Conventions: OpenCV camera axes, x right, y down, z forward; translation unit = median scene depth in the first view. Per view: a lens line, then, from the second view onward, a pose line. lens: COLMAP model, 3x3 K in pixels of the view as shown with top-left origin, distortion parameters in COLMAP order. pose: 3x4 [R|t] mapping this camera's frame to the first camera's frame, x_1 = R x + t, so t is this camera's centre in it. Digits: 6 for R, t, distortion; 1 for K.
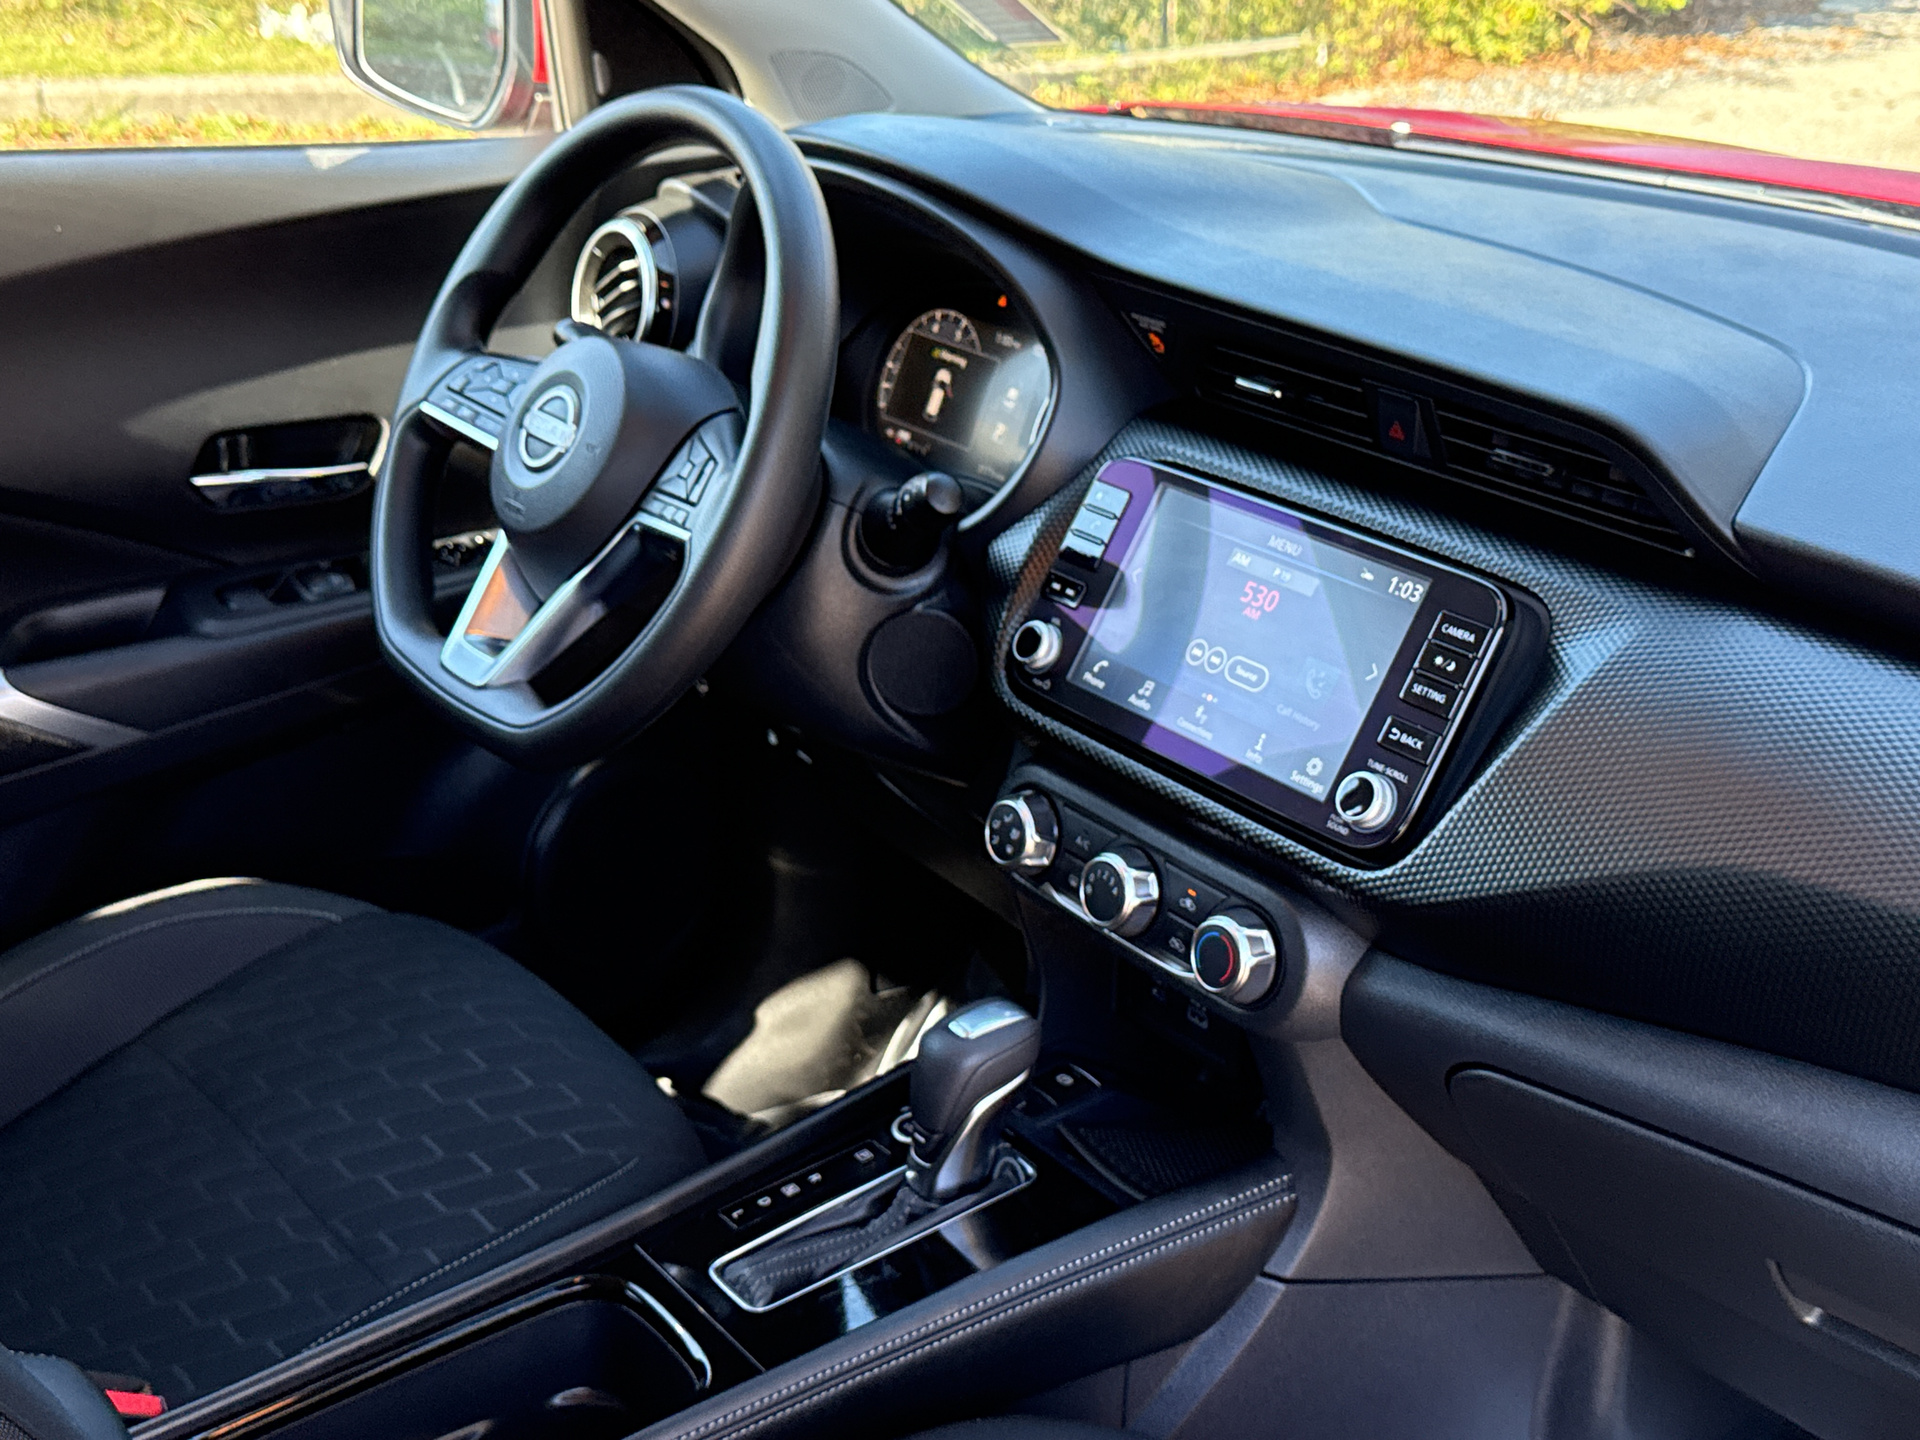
lens RADIAL K [[2395.8, 0, 960.0], [0, 2395.8, 720.0], [0, 0, 1]] dist [0.148246, -0.001183]
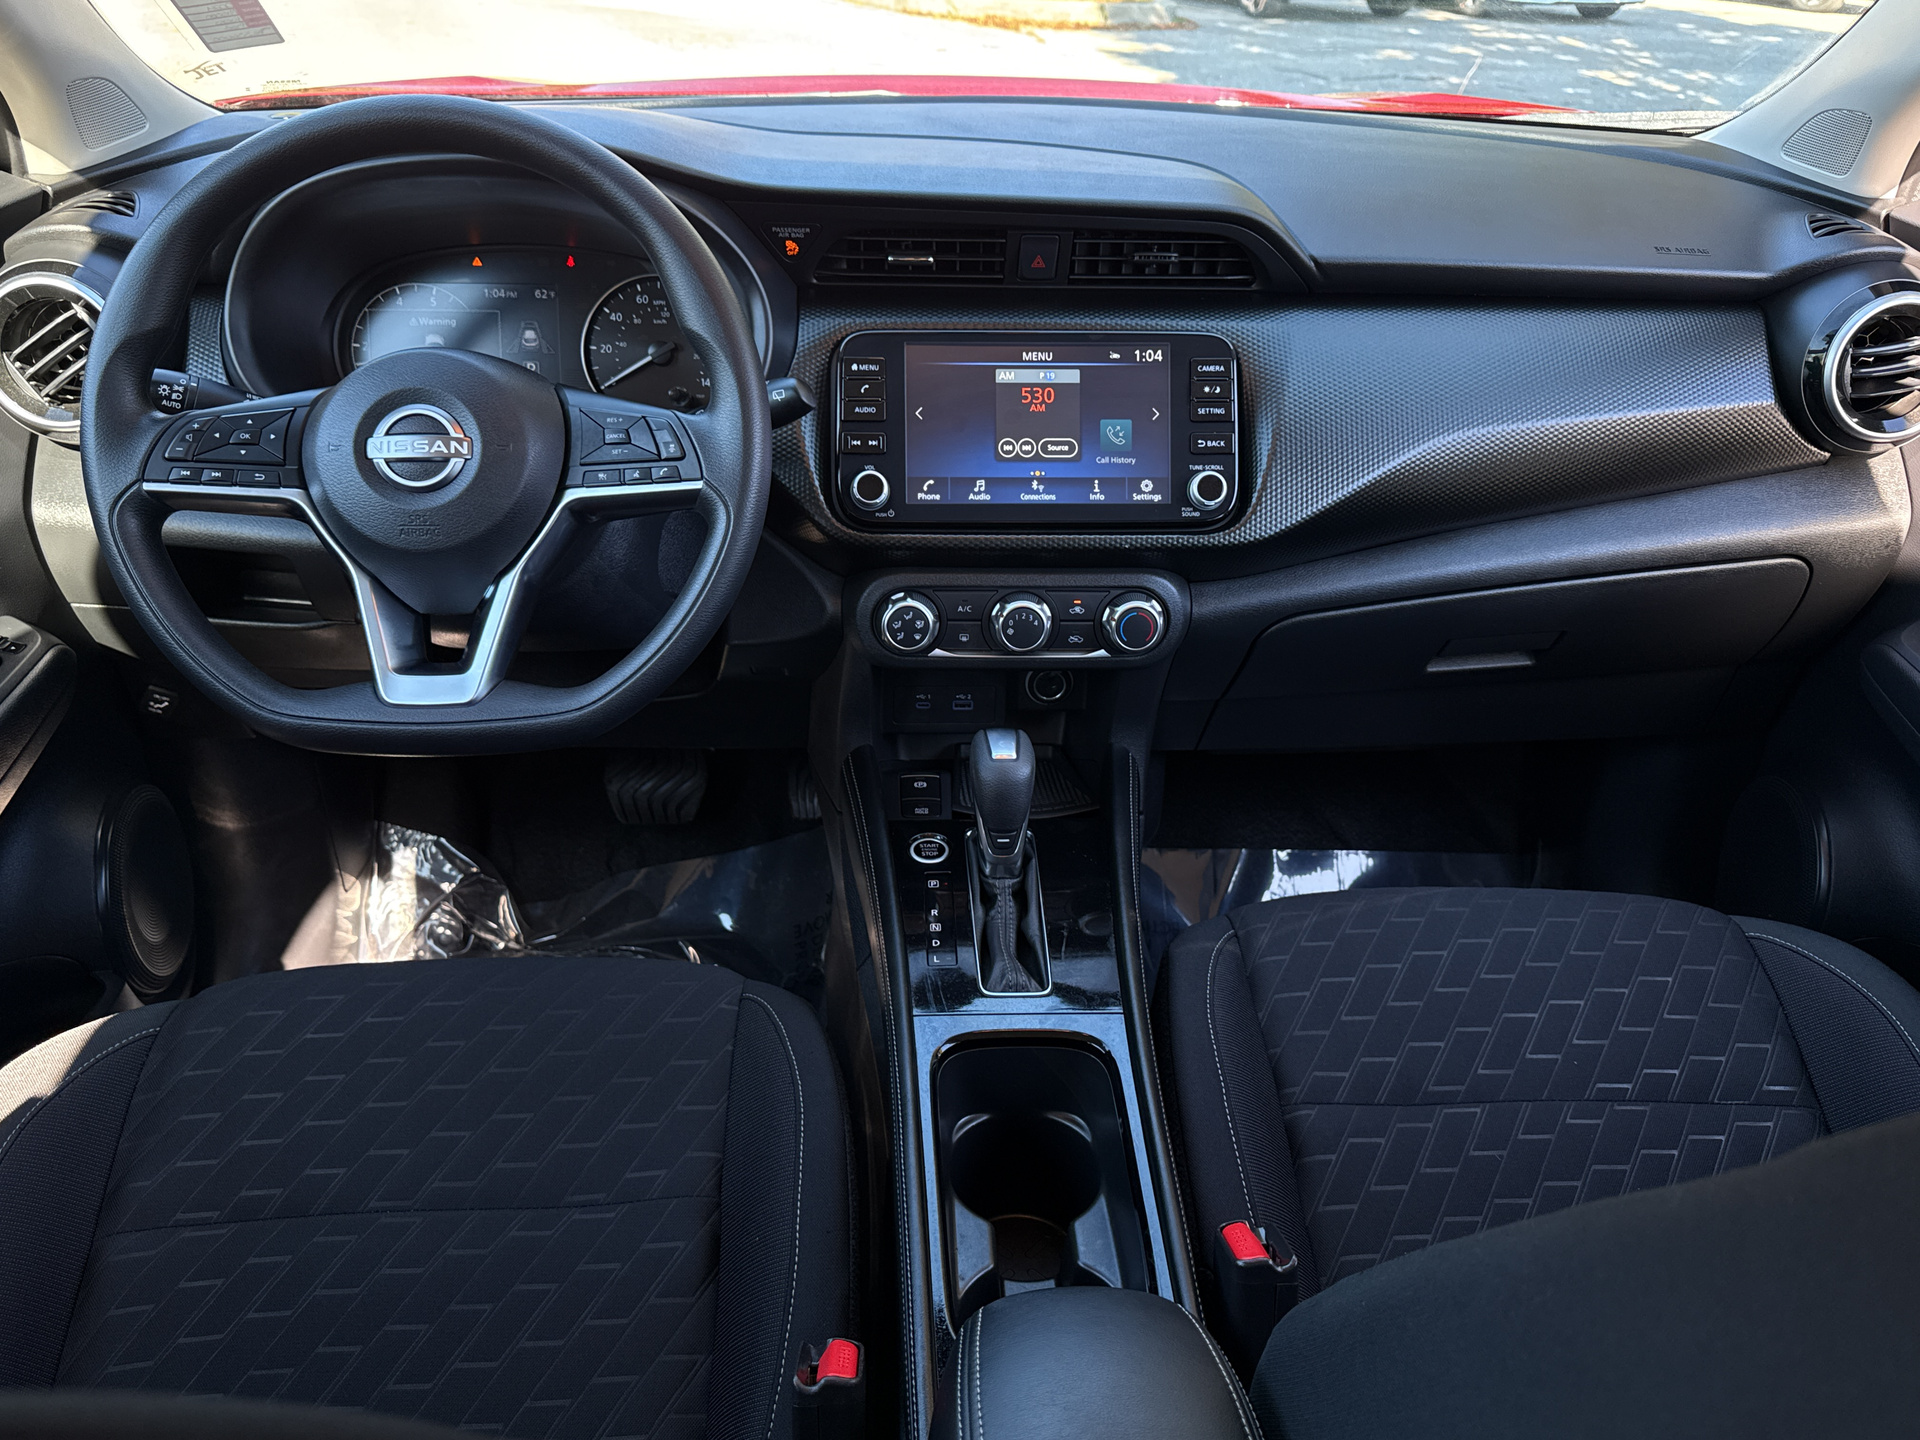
lens RADIAL K [[1490.6, 0, 963.5], [0, 1490.6, 725.7], [0, 0, 1]] dist [0.172362, -0.371199]
pose [[0.553621, -0.421003, 0.718512, -0.625222], [0.305084, 0.905350, 0.295407, -0.149845], [-0.774872, 0.055663, 0.629662, 0.468674]]
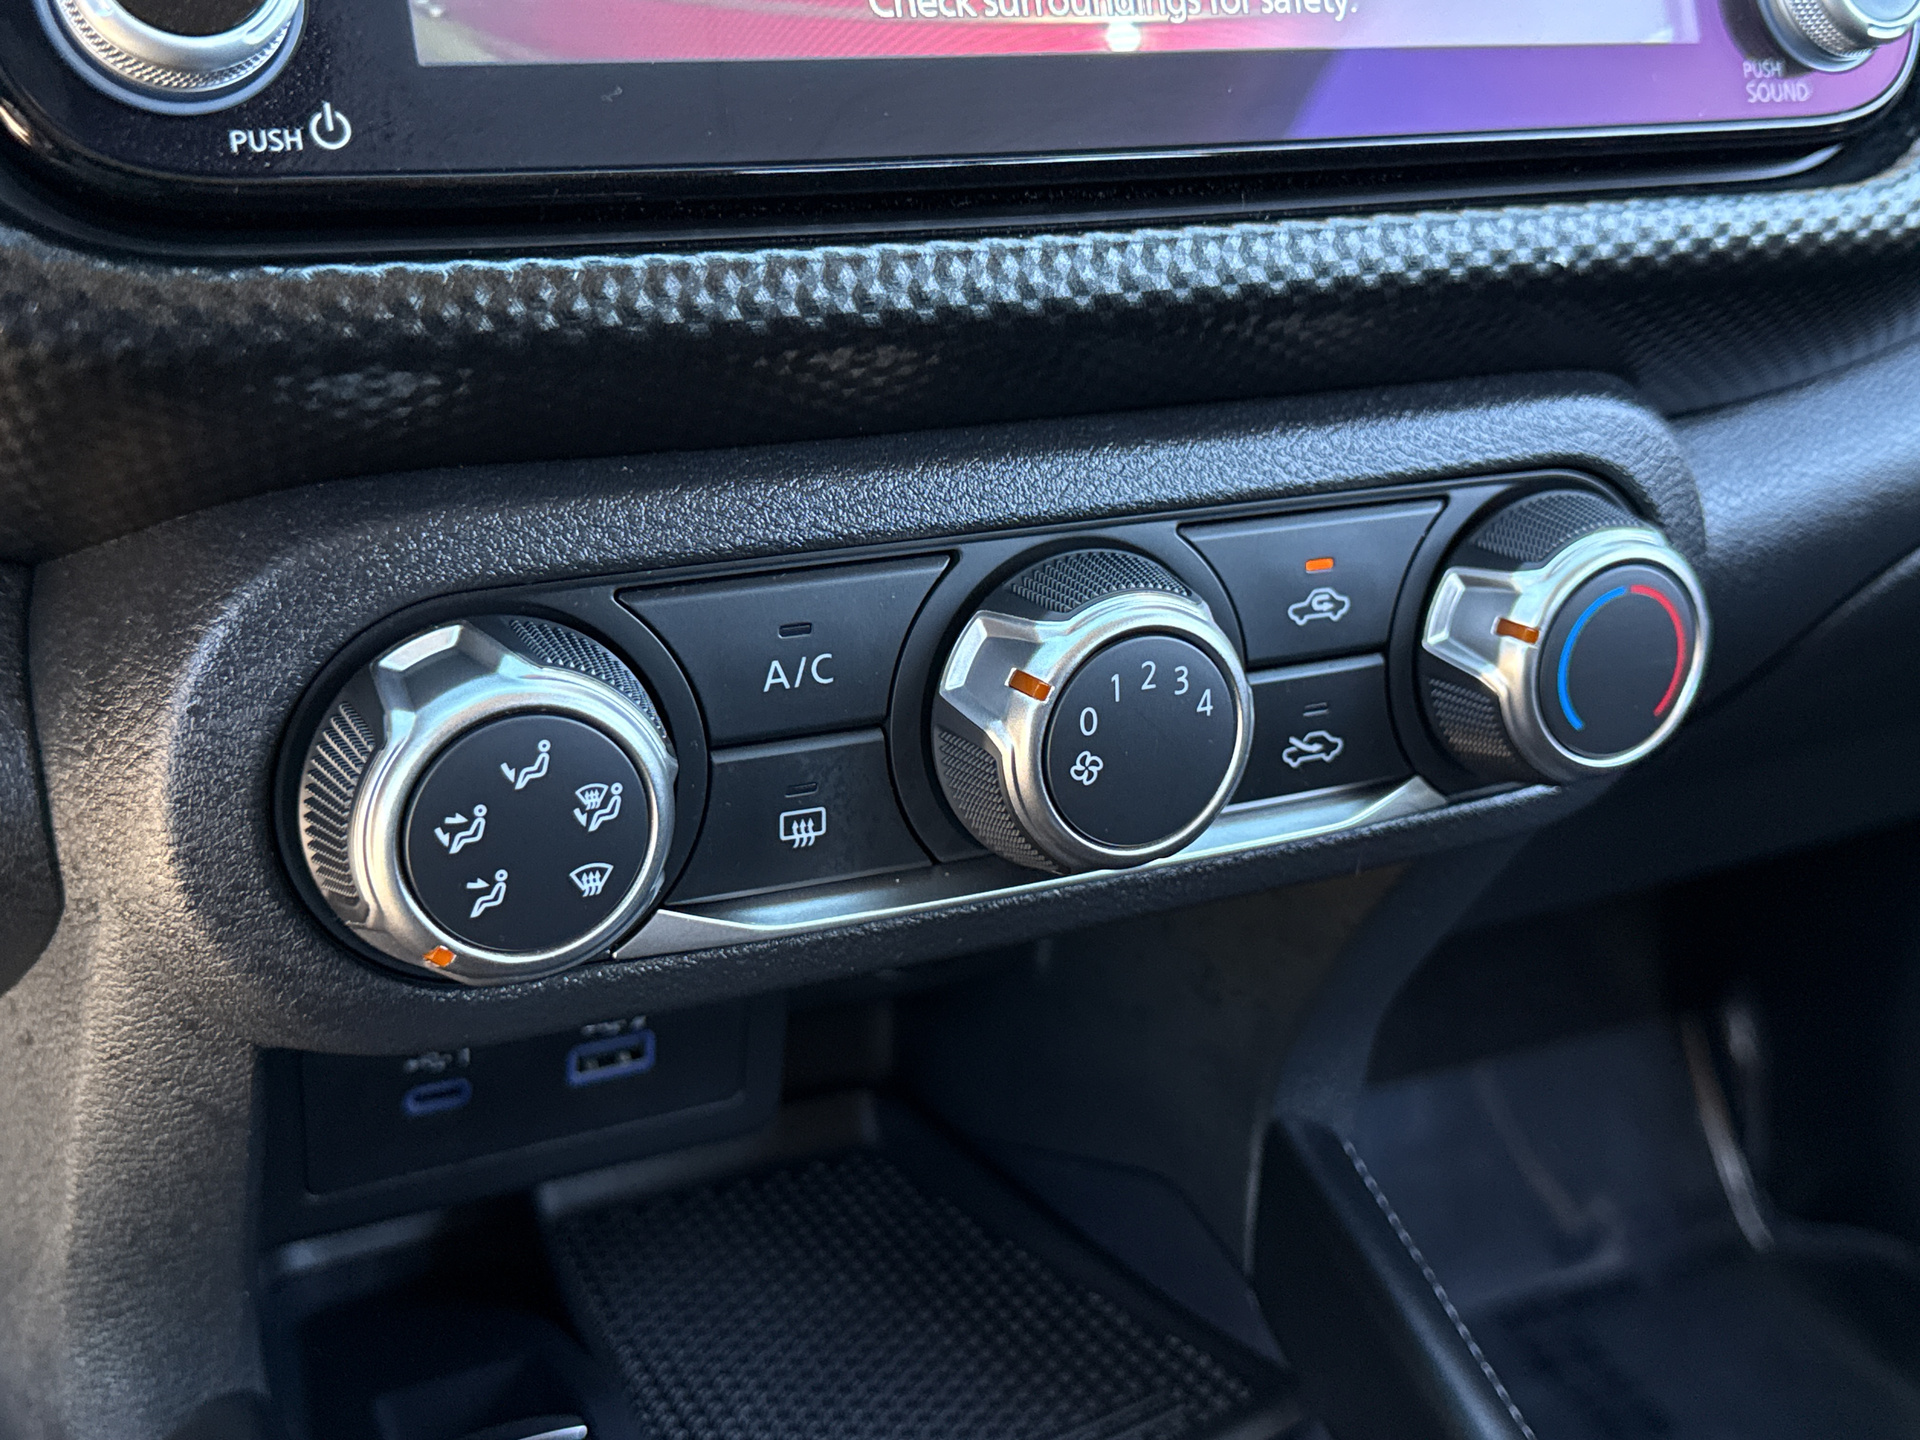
lens RADIAL K [[2253.4, 0, 964.0], [0, 2253.4, 745.7], [0, 0, 1]] dist [0.171015, -0.532402]
pose [[0.180236, -0.491565, 0.851985, -0.156124], [0.286739, 0.854807, 0.432533, -0.041019], [-0.940901, 0.166340, 0.295018, 0.944336]]
